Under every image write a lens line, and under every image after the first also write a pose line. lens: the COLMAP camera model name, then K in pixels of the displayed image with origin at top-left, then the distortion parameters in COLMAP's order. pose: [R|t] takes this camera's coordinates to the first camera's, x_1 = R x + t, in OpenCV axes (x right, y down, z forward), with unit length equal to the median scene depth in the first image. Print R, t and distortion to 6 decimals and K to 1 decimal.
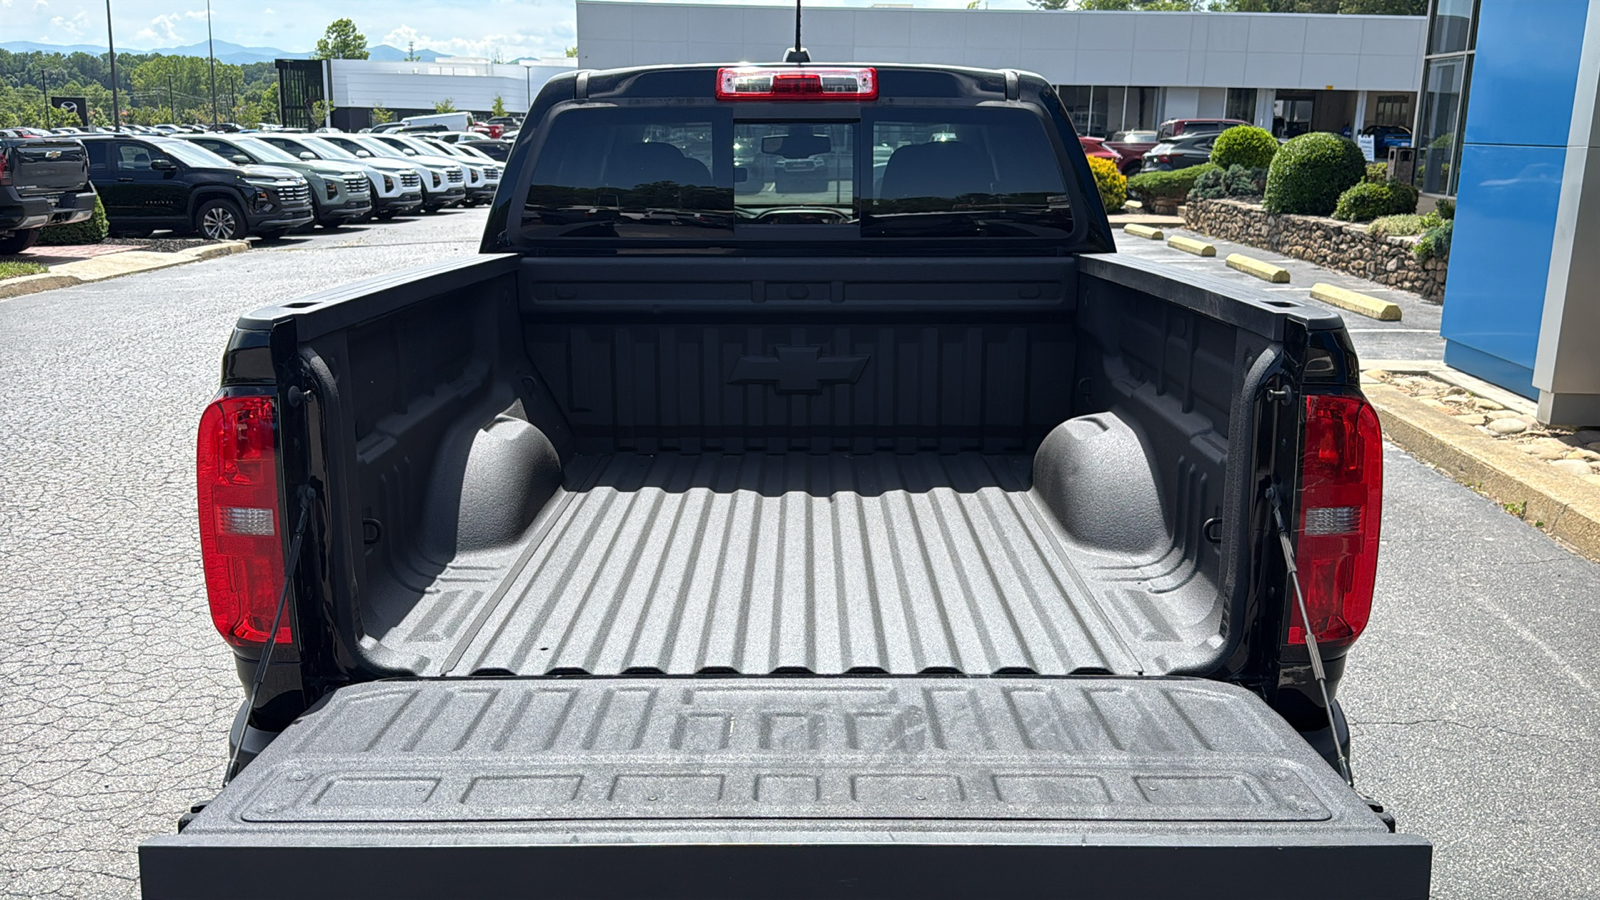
lens RADIAL K [[1406.0, 0, 805.0], [0, 1406.0, 444.8], [0, 0, 1]] dist [0.056509, -0.087833]
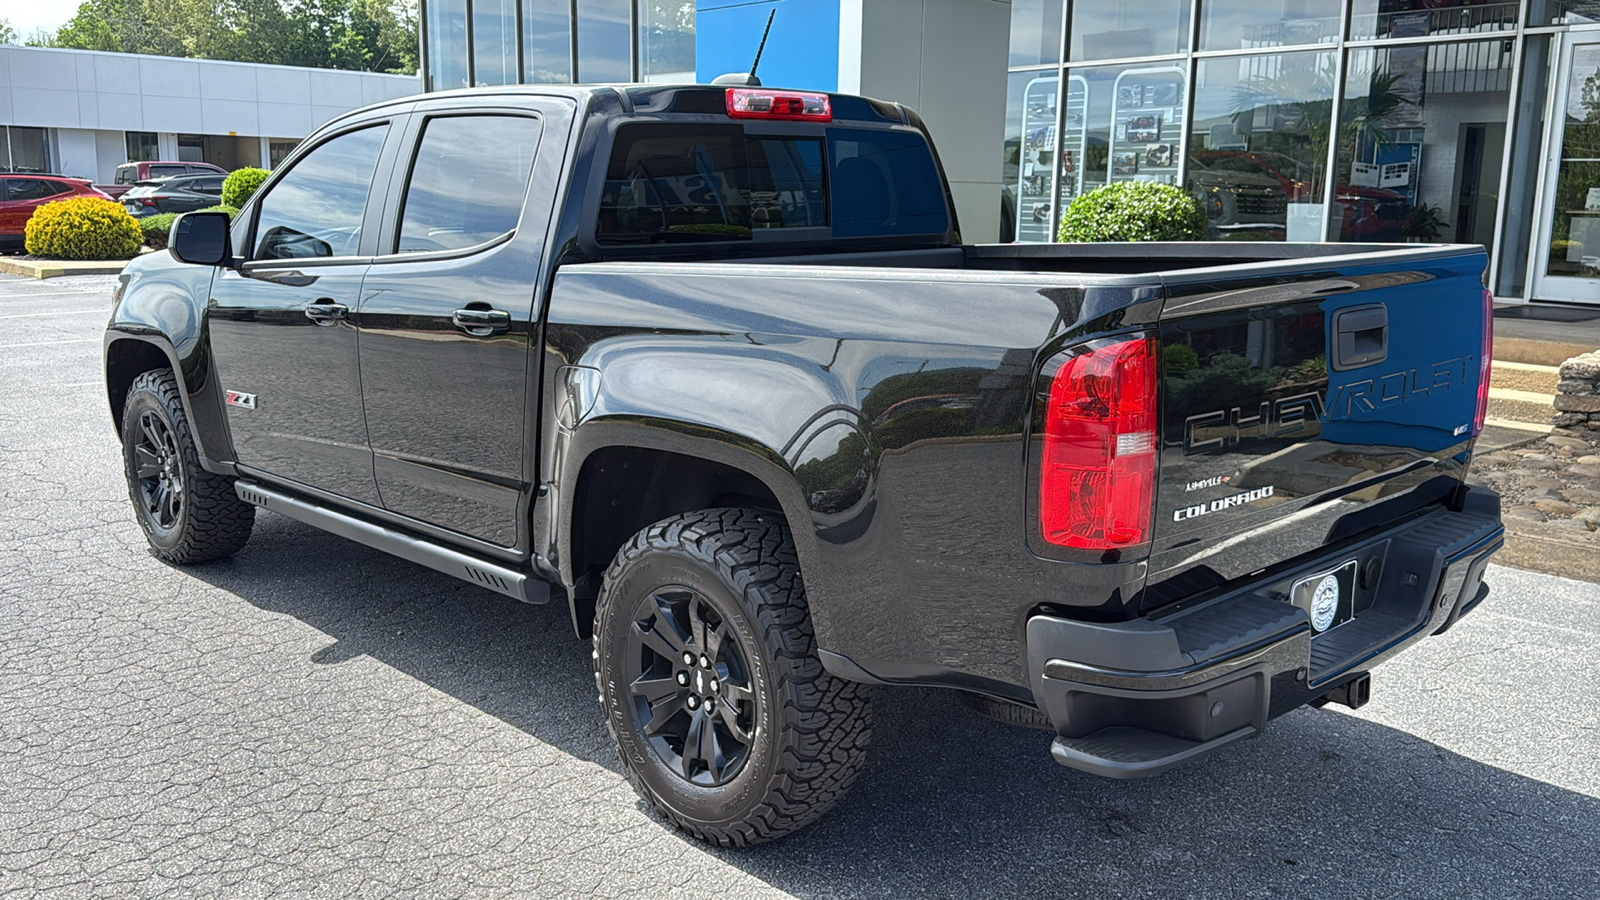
lens RADIAL K [[1406.0, 0, 839.5], [0, 1406.0, 461.0], [0, 0, 1]] dist [0.056509, -0.087833]
pose [[0.705405, -0.139806, 0.694880, -0.414505], [0.154644, 0.987094, 0.041611, -0.006051], [-0.691729, 0.078107, 0.717920, 0.087656]]
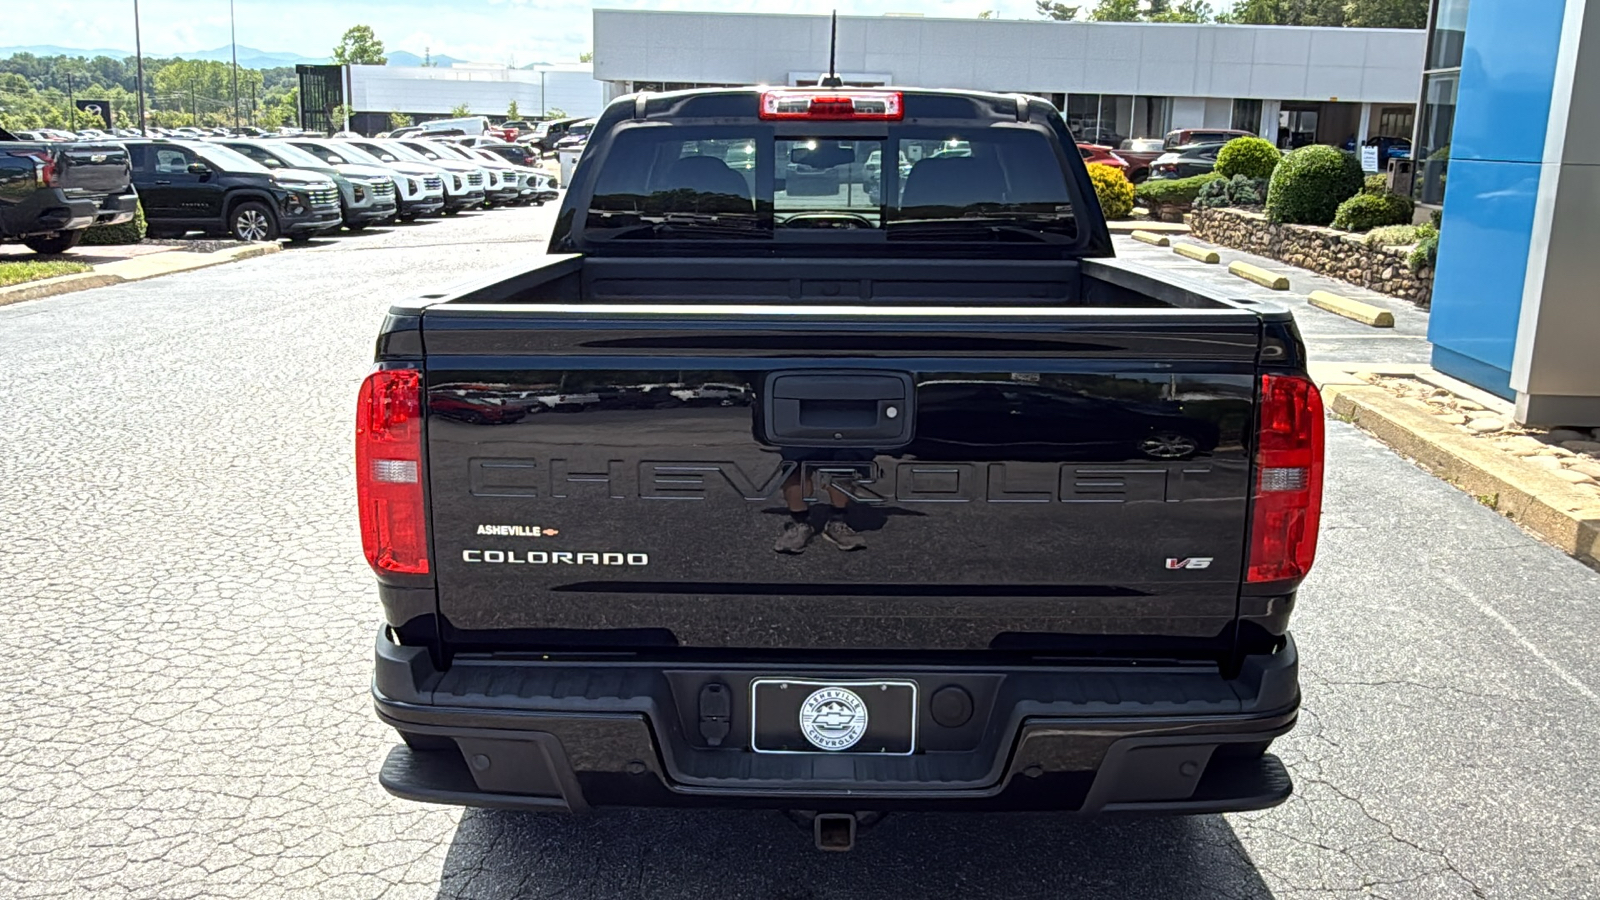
lens RADIAL K [[1406.0, 0, 799.9], [0, 1406.0, 452.2], [0, 0, 1]] dist [0.056509, -0.087833]
pose [[0.999940, 0.008277, -0.007157, -0.010502], [-0.008267, 0.999965, 0.001351, 0.009838], [0.007168, -0.001292, 0.999973, -0.064953]]
